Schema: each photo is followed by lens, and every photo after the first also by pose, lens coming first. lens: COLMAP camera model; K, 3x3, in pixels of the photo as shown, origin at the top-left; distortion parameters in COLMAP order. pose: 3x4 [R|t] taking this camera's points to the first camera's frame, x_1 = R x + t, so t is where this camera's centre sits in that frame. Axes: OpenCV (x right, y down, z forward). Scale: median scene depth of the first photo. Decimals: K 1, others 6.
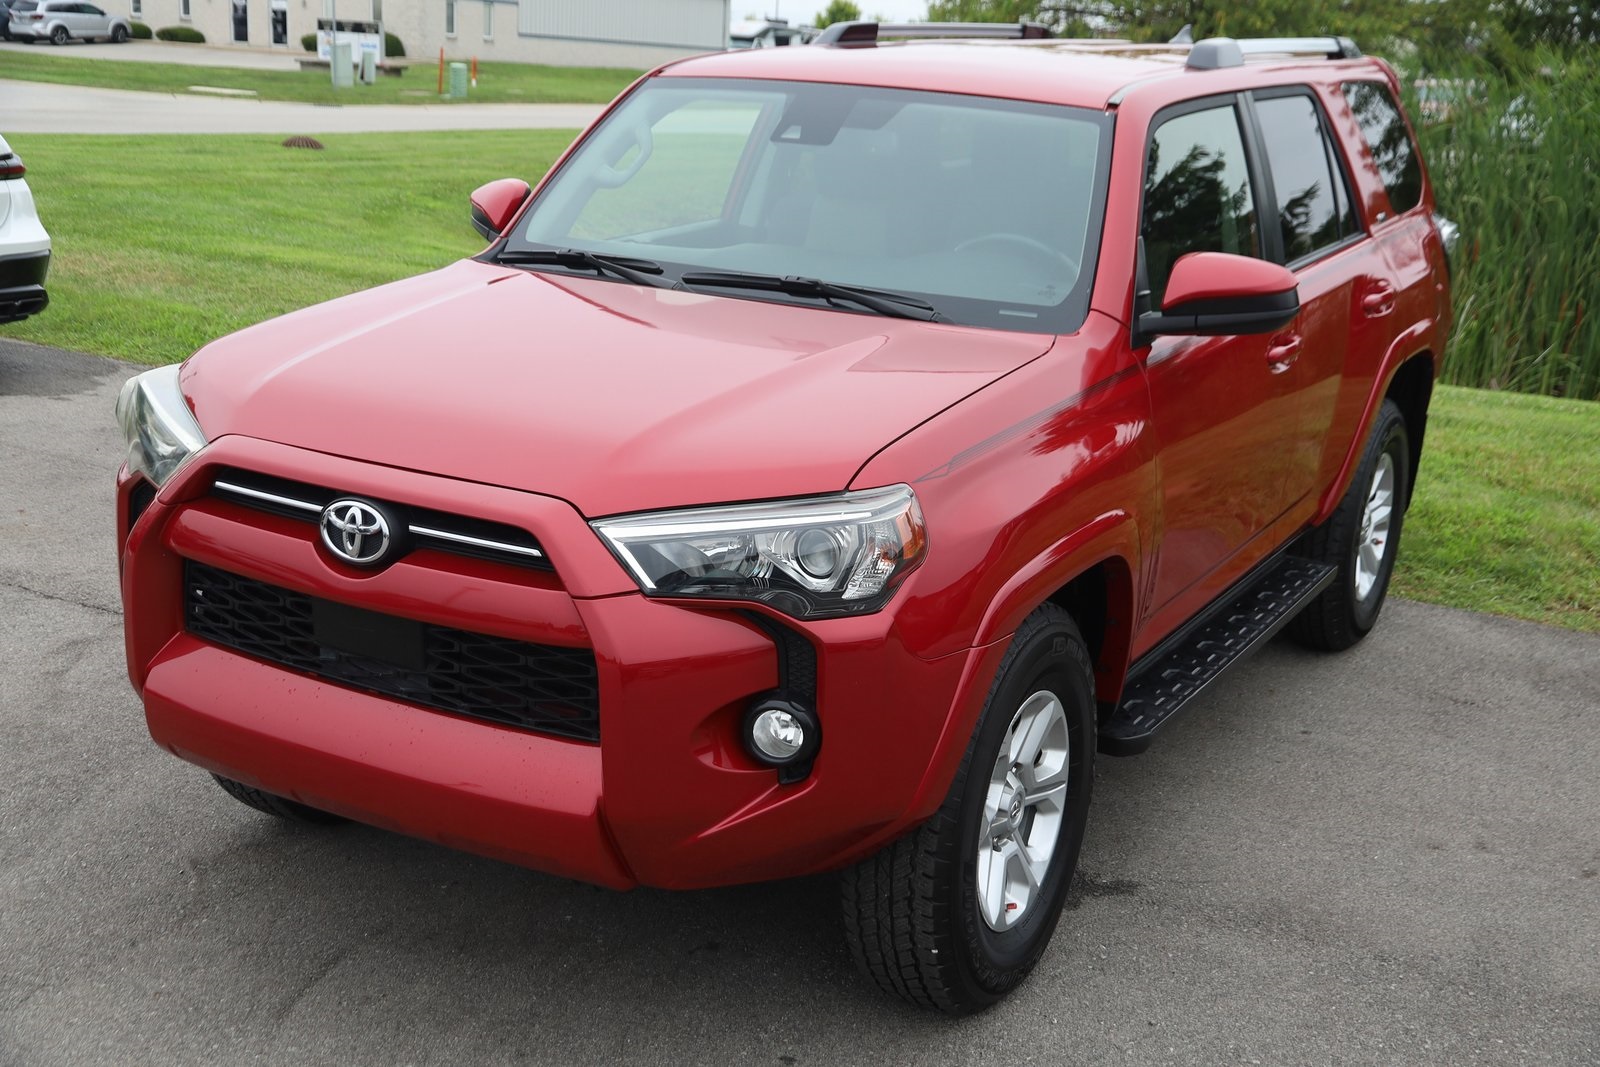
lens RADIAL K [[2002.0, 0, 809.5], [0, 2002.0, 570.6], [0, 0, 1]] dist [0.099366, 0.000000]
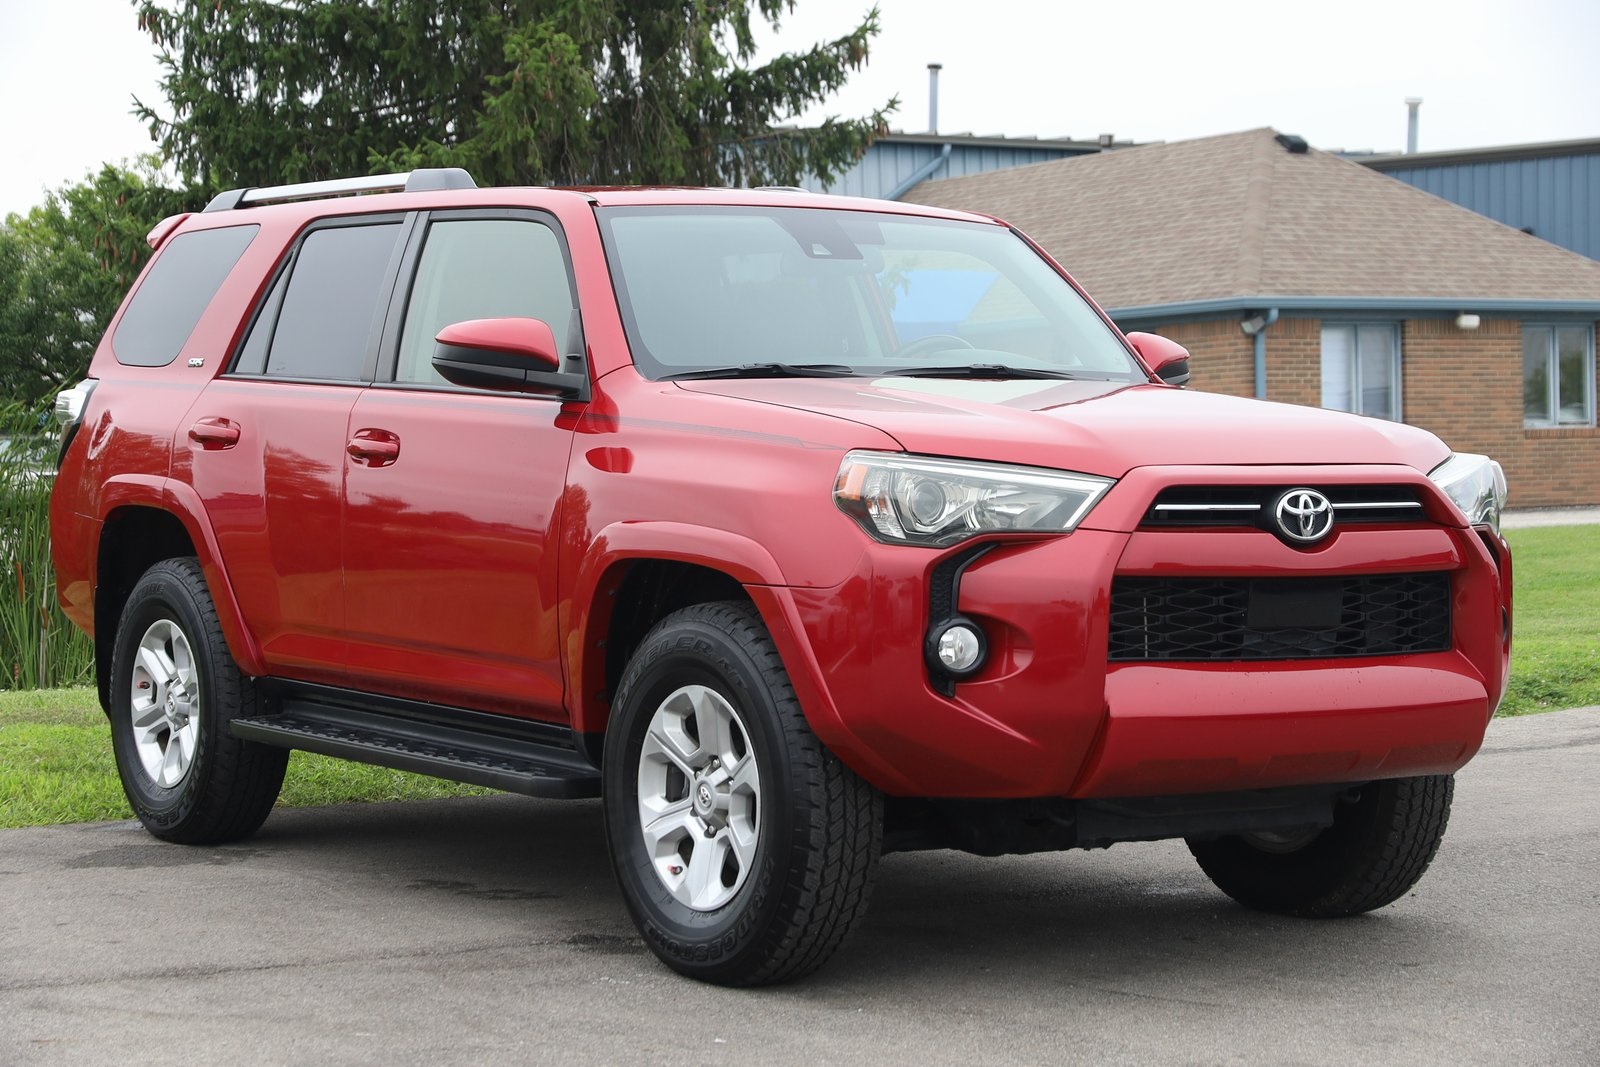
lens RADIAL K [[3367.6, 0, 759.1], [0, 3367.6, 578.0], [0, 0, 1]] dist [0.090832, 0.000000]
pose [[0.446477, -0.085830, 0.890669, -2.018342], [0.271315, 0.961514, -0.043349, 0.013866], [-0.852670, 0.261006, 0.452581, 0.357280]]
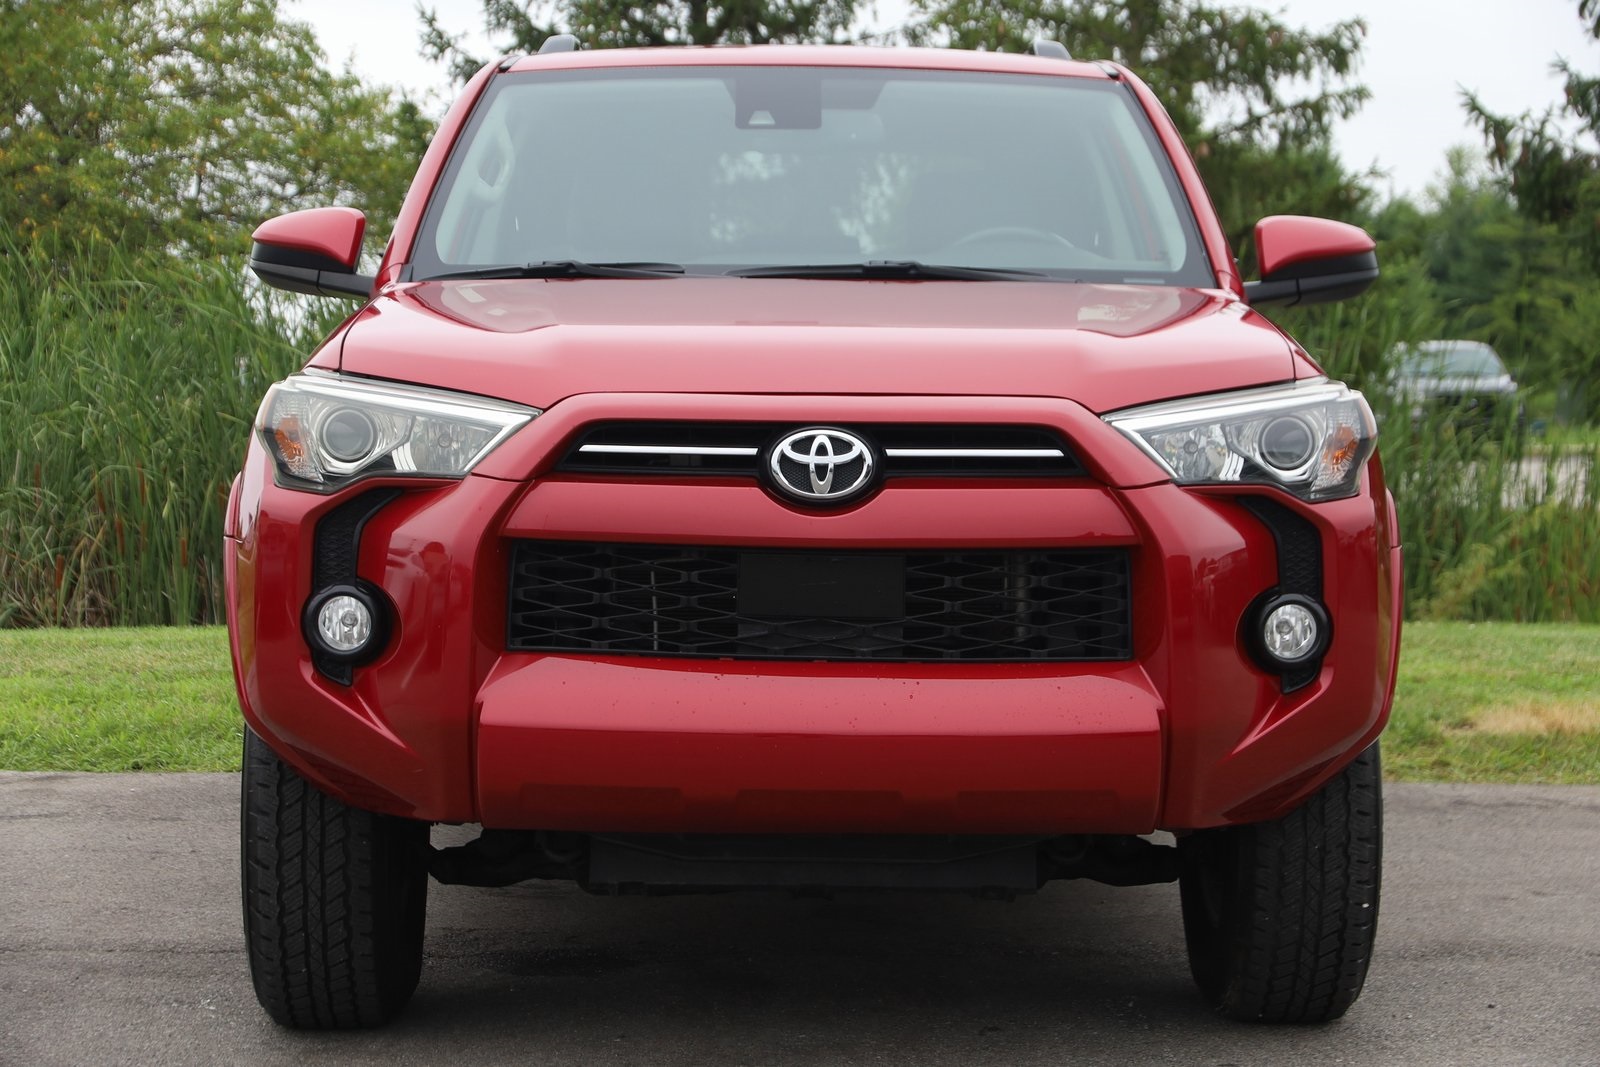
lens RADIAL K [[3616.4, 0, 802.4], [0, 3616.4, 528.5], [0, 0, 1]] dist [-0.041591, 0.000000]
pose [[0.865334, -0.069122, 0.496405, -0.949122], [0.173628, 0.970456, -0.167538, 0.251890], [-0.470159, 0.231166, 0.851770, -0.306038]]
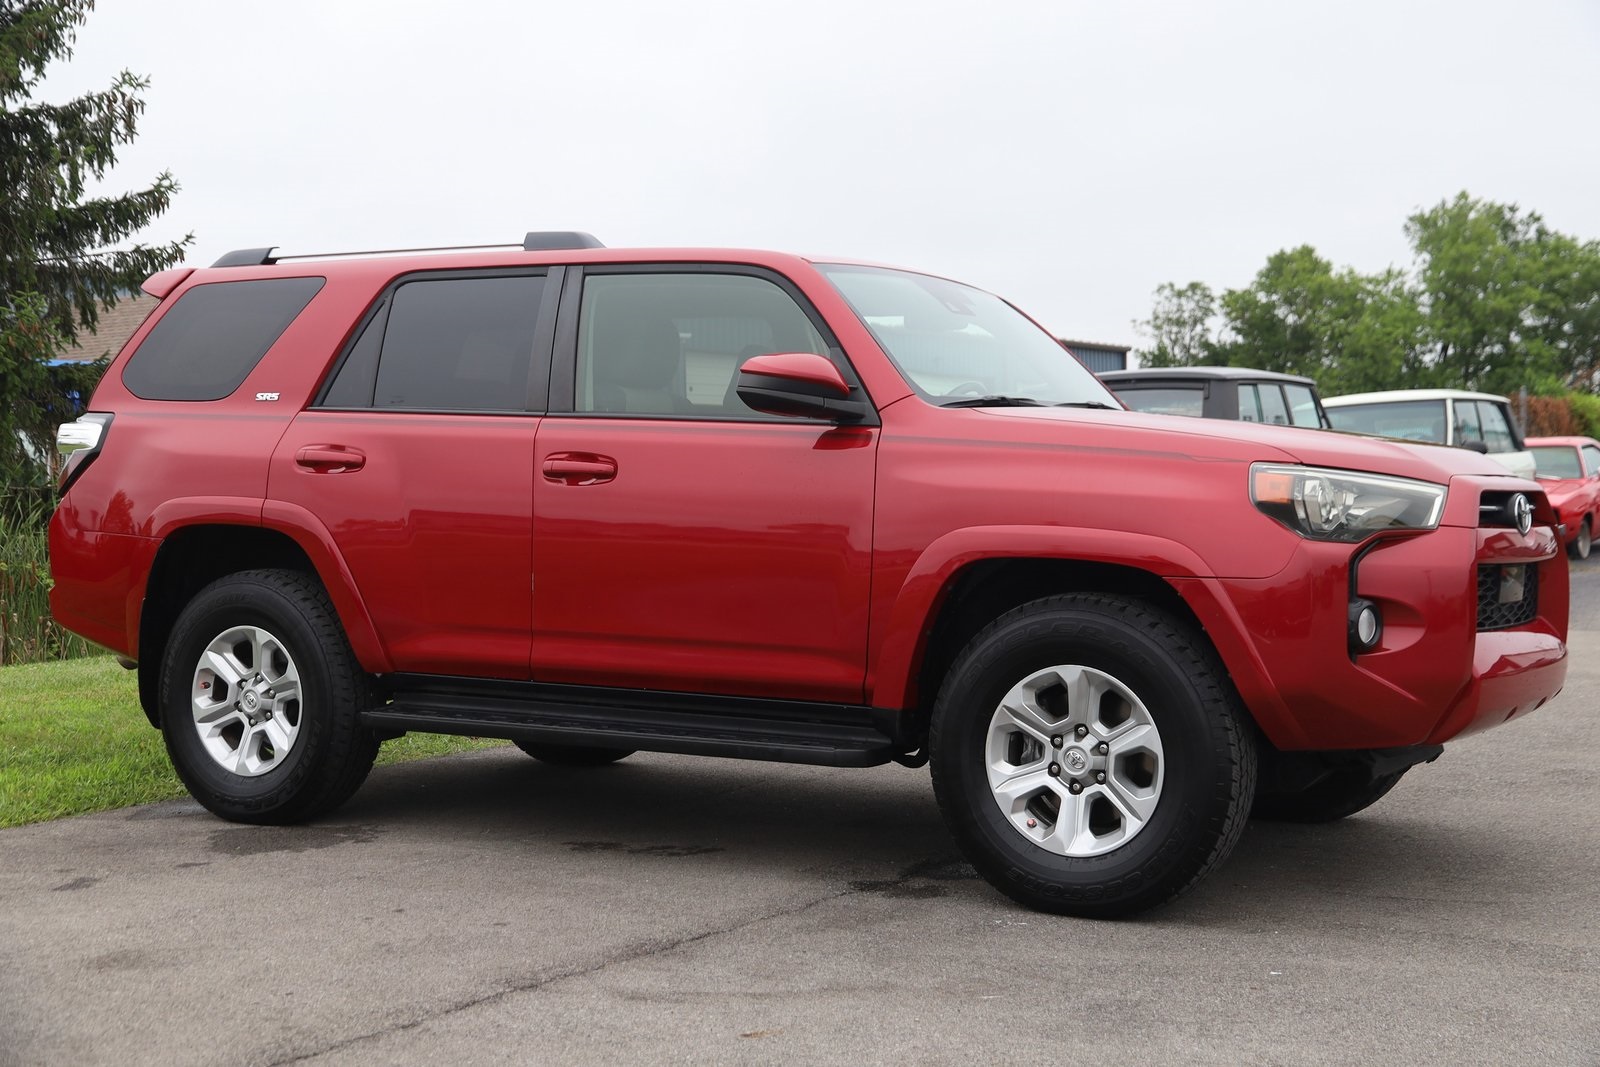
lens RADIAL K [[2149.2, 0, 796.0], [0, 2149.2, 540.8], [0, 0, 1]] dist [0.090360, 0.000000]
pose [[0.015858, -0.071273, 0.997331, -1.758336], [0.282490, 0.957139, 0.063909, -0.245617], [-0.959139, 0.280722, 0.035313, 1.383862]]
